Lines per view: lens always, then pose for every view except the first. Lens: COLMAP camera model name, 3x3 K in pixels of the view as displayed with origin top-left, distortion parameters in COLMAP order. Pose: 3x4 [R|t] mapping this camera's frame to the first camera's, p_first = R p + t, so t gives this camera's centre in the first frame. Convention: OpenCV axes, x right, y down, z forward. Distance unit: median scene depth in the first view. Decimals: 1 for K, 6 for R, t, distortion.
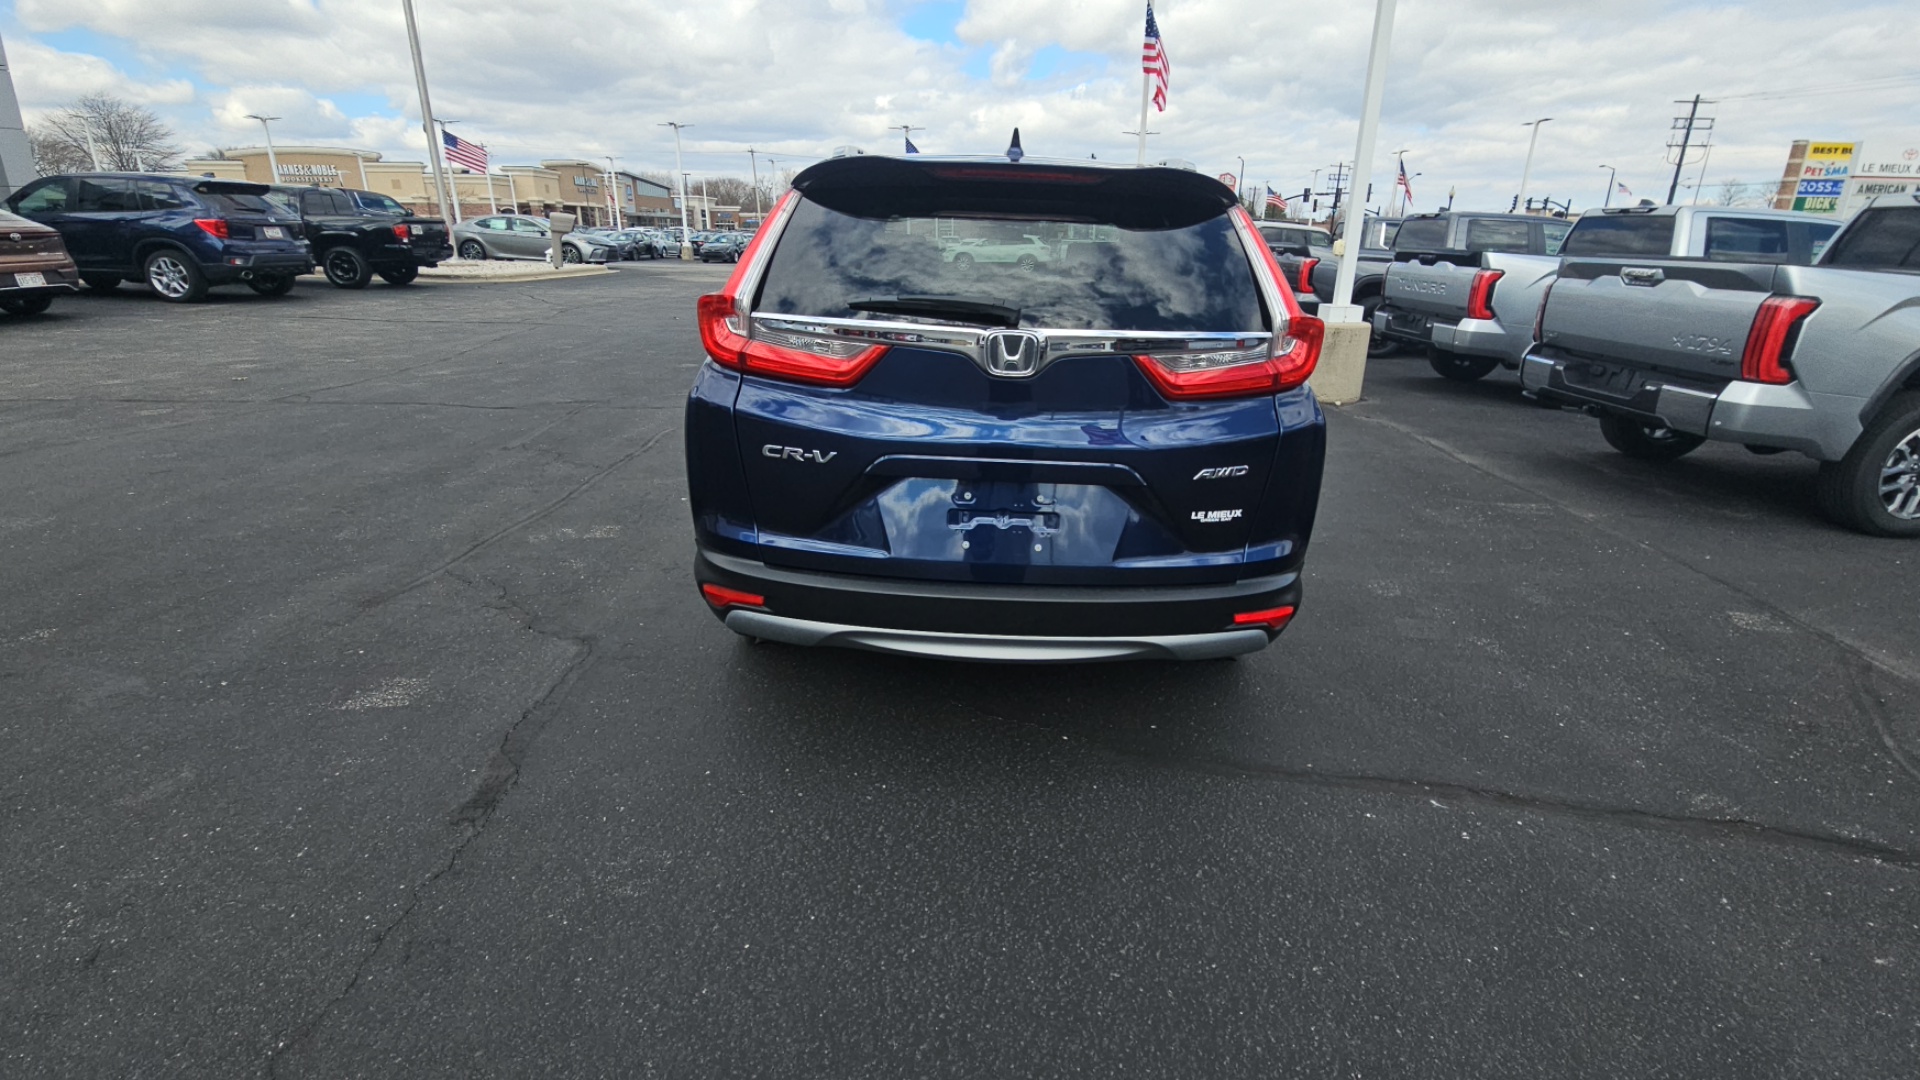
lens RADIAL K [[858.3, 0, 976.0], [0, 858.3, 534.7], [0, 0, 1]] dist [0.006789, -0.005712]
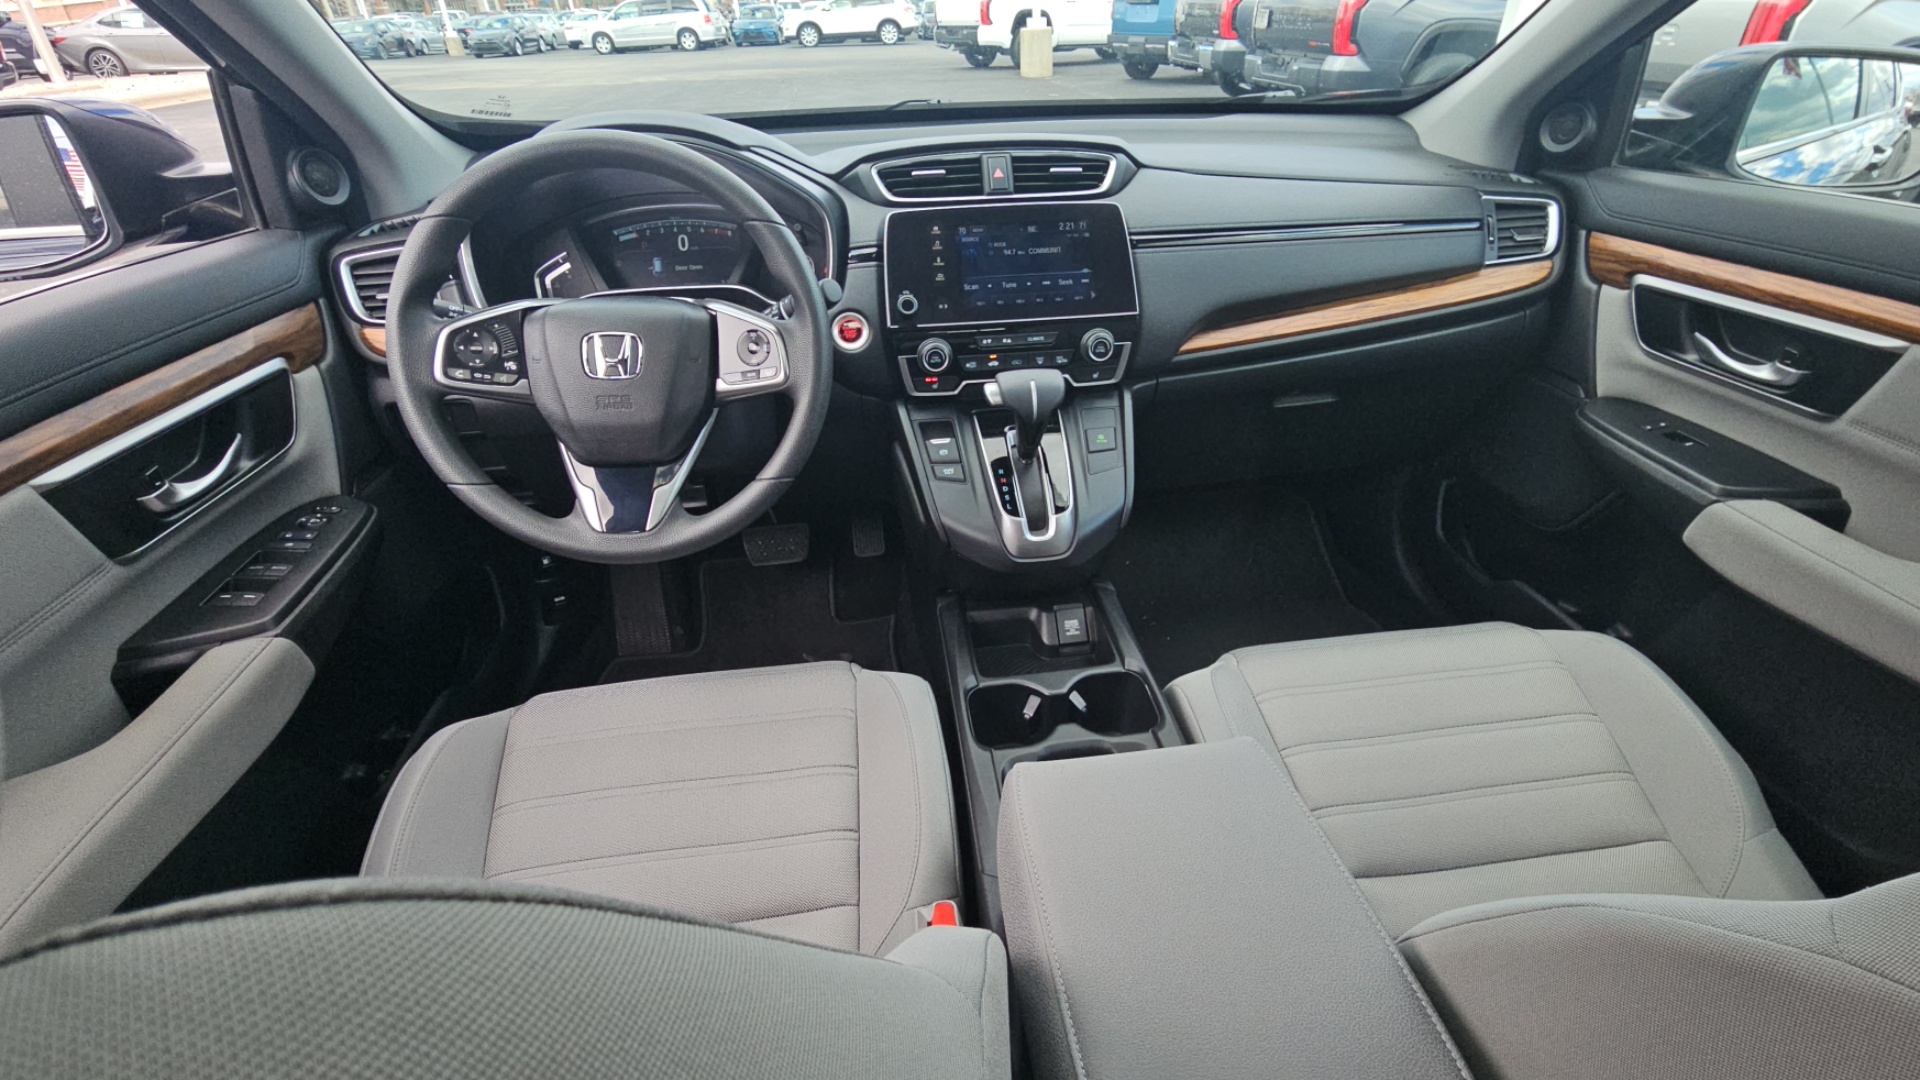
lens RADIAL K [[858.3, 0, 975.6], [0, 858.3, 550.0], [0, 0, 1]] dist [0.006789, -0.005712]
pose [[0.987282, -0.123245, 0.100425, -0.008431], [0.096361, 0.966328, 0.238588, -0.204724], [-0.126448, -0.225876, 0.965914, 0.644422]]
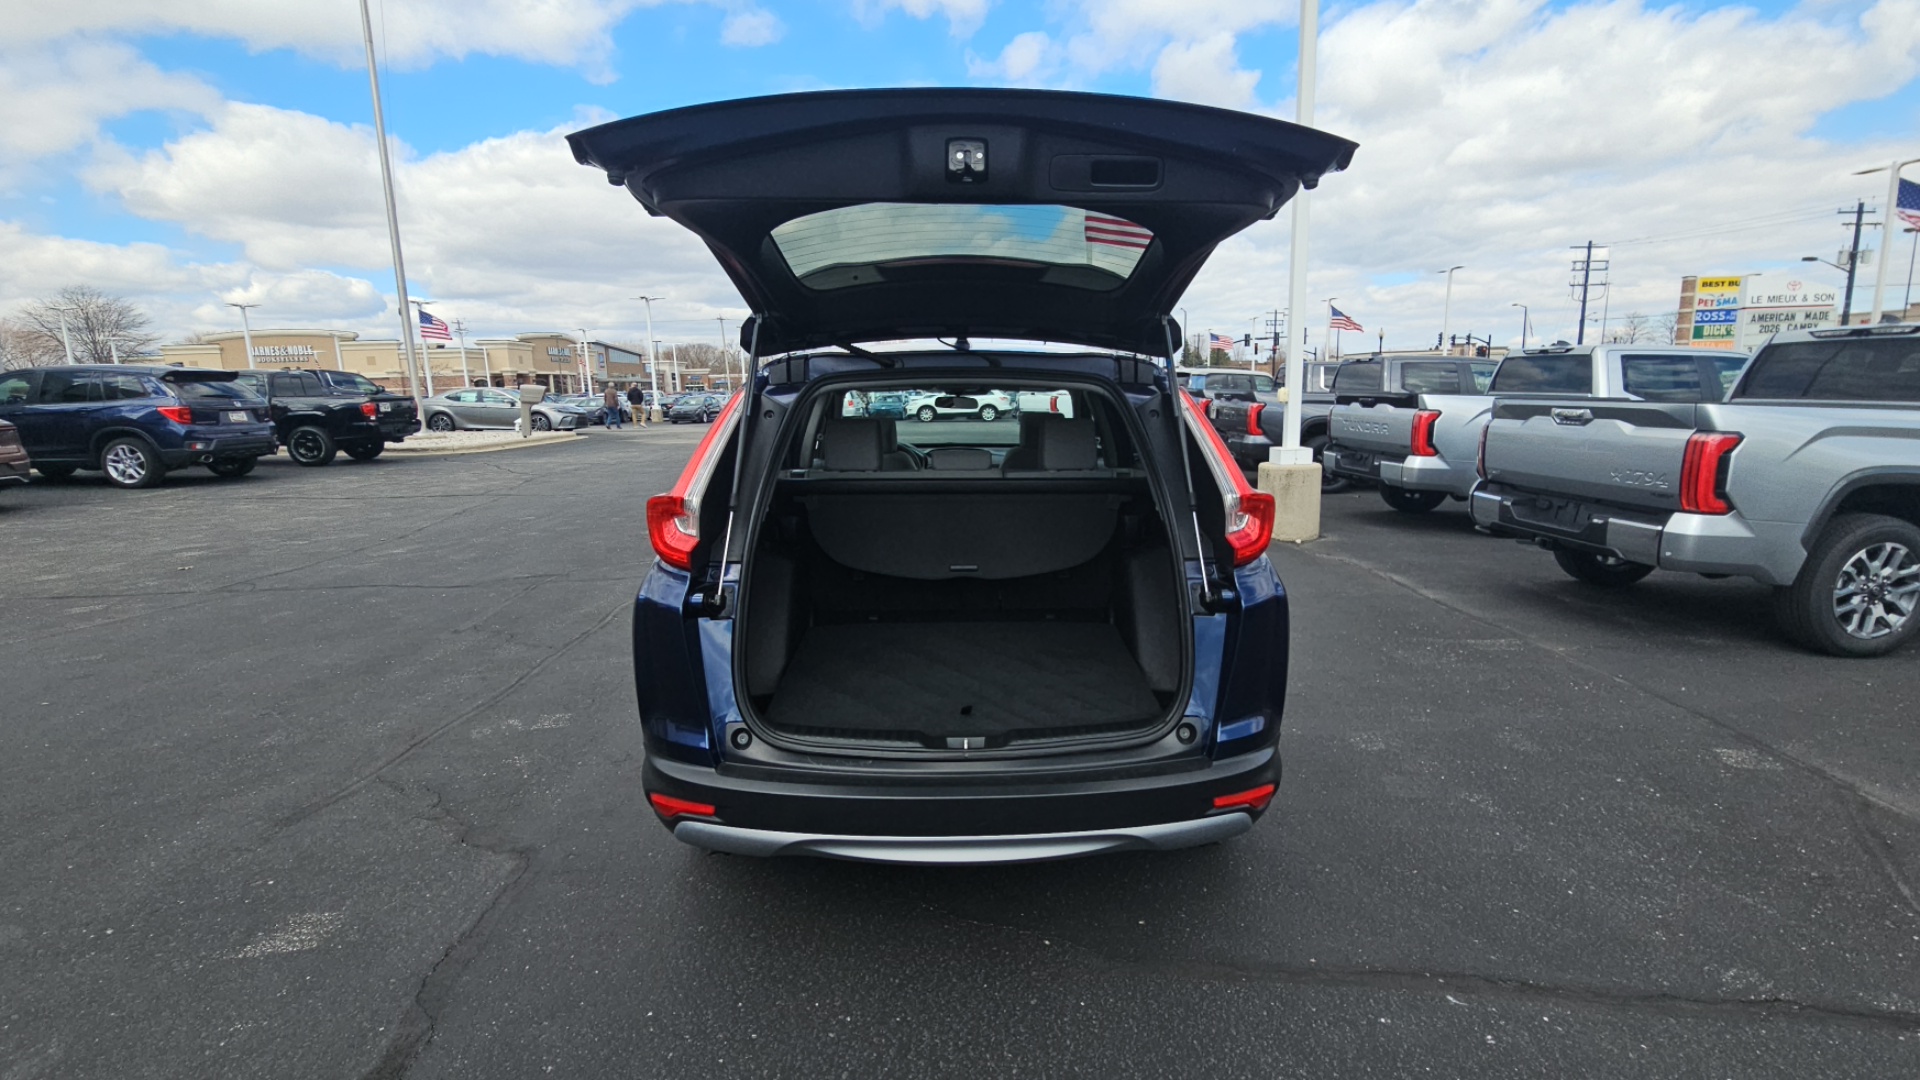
lens RADIAL K [[858.3, 0, 975.8], [0, 858.3, 535.4], [0, 0, 1]] dist [0.006789, -0.005712]
pose [[0.998404, -0.043358, 0.036175, 0.005958], [0.048660, 0.985656, -0.161598, -0.021388], [-0.028650, 0.163101, 0.986193, 0.011783]]
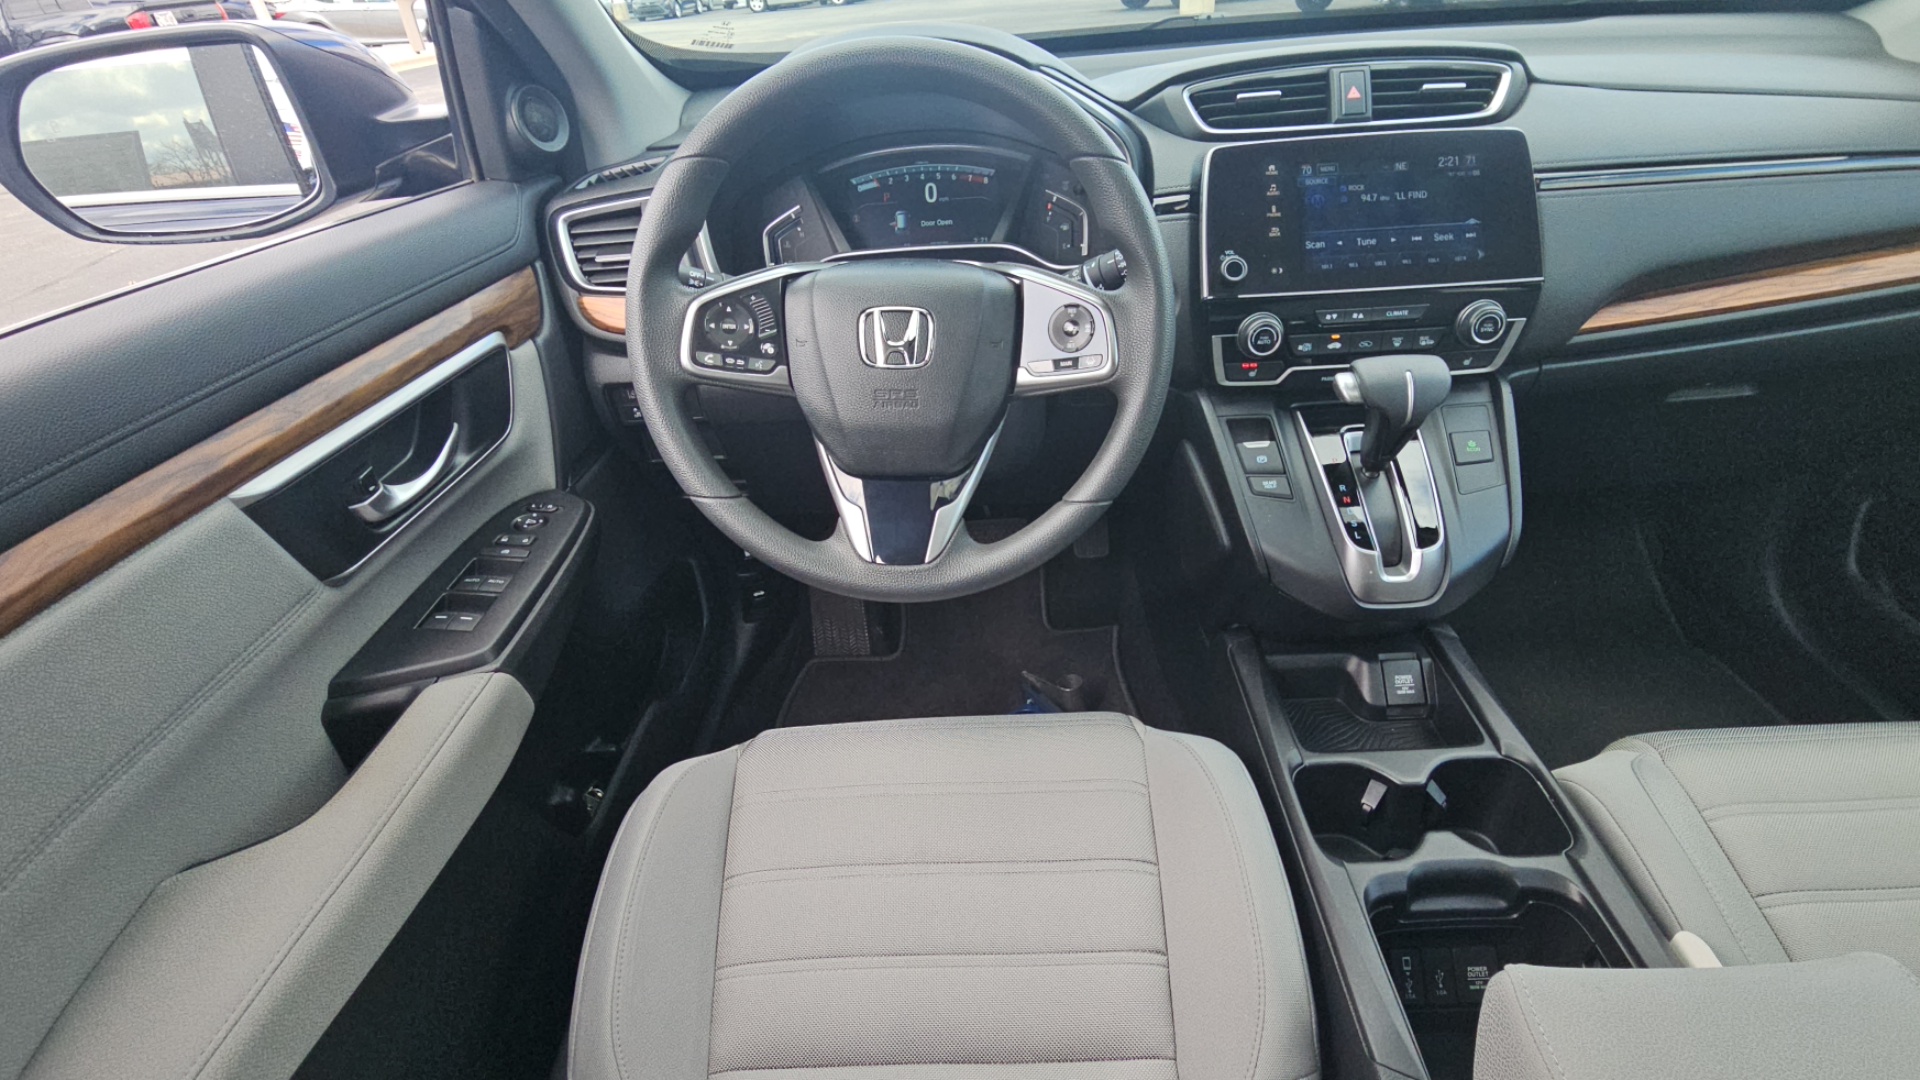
lens RADIAL K [[858.3, 0, 976.1], [0, 858.3, 548.9], [0, 0, 1]] dist [0.006789, -0.005712]
pose [[0.995583, -0.082645, -0.044544, -0.034194], [0.091608, 0.959003, 0.268183, -0.209822], [0.020554, -0.271079, 0.962338, 0.680296]]
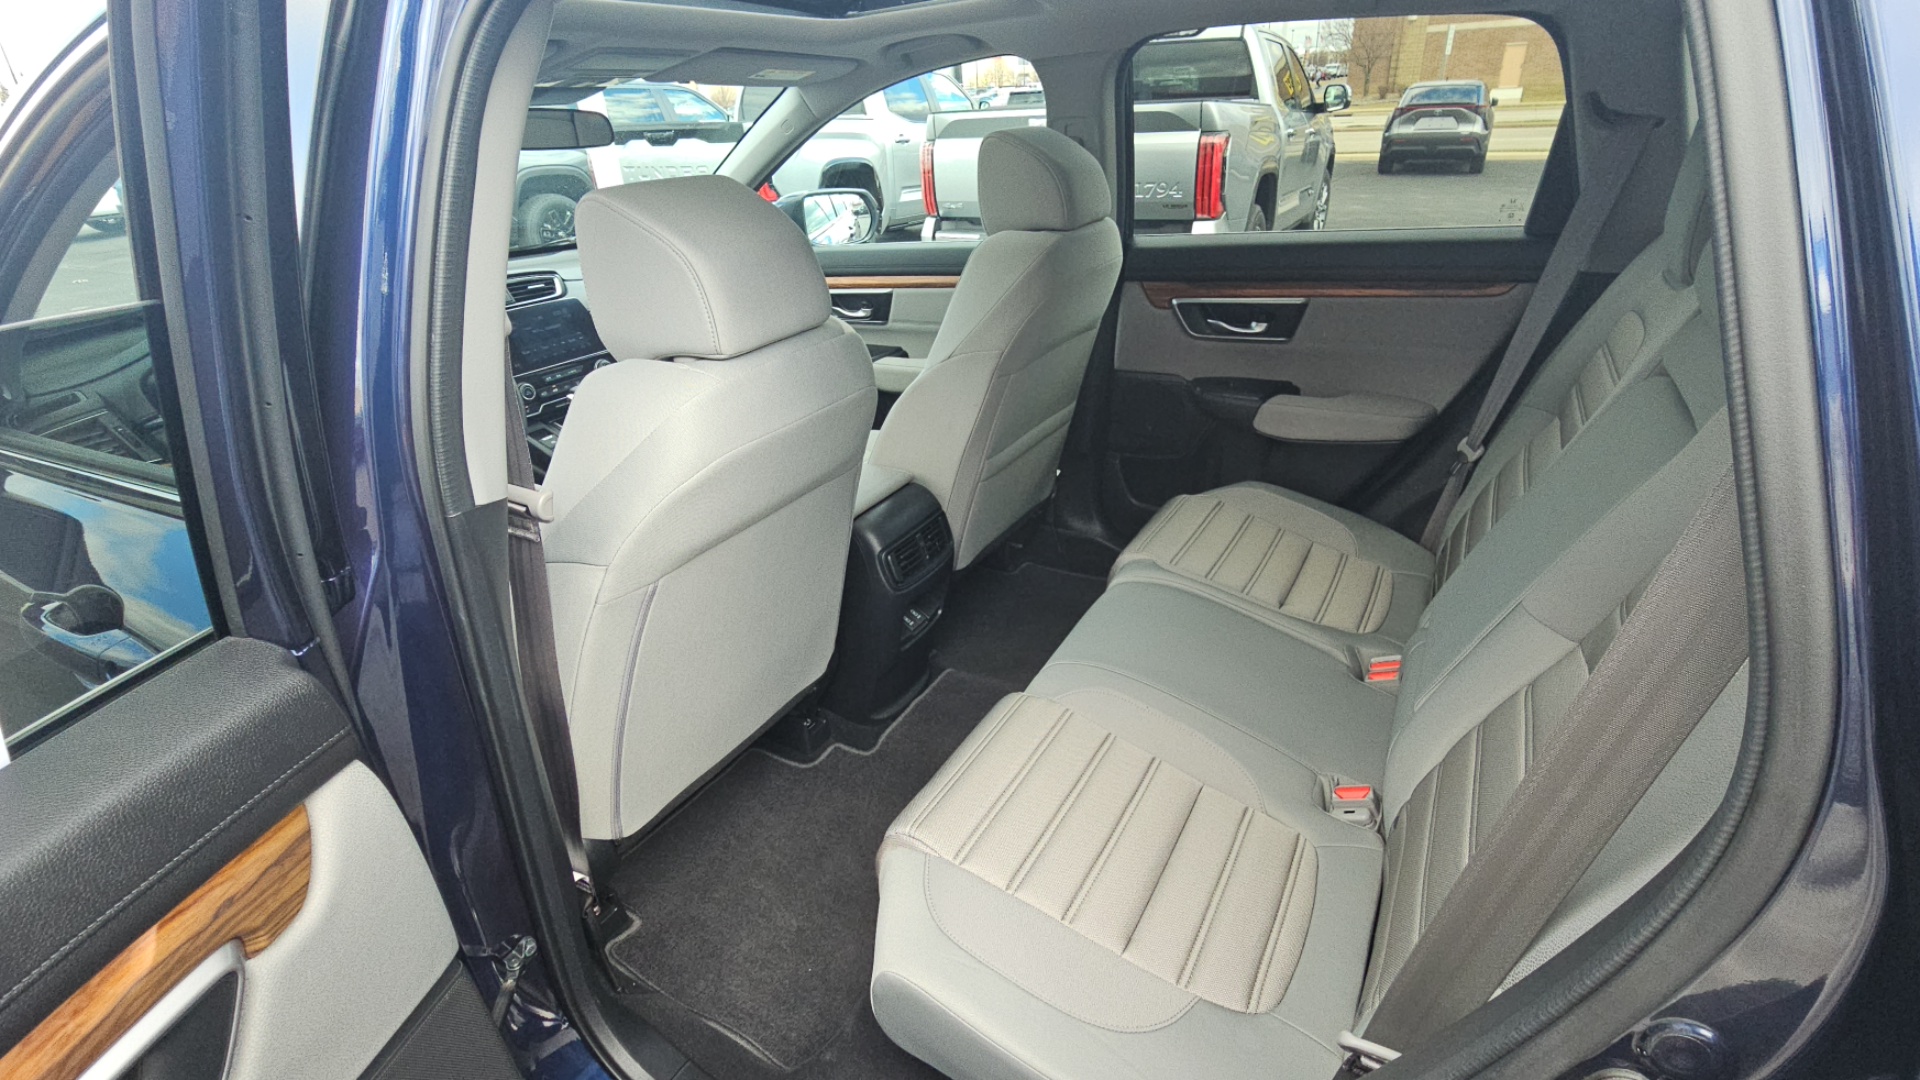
lens RADIAL K [[858.3, 0, 985.6], [0, 858.3, 544.5], [0, 0, 1]] dist [0.006789, -0.005712]
pose [[0.473347, -0.445824, 0.759726, -0.165631], [0.344897, 0.887408, 0.305863, -0.191621], [-0.810548, 0.117248, 0.573816, 0.525092]]
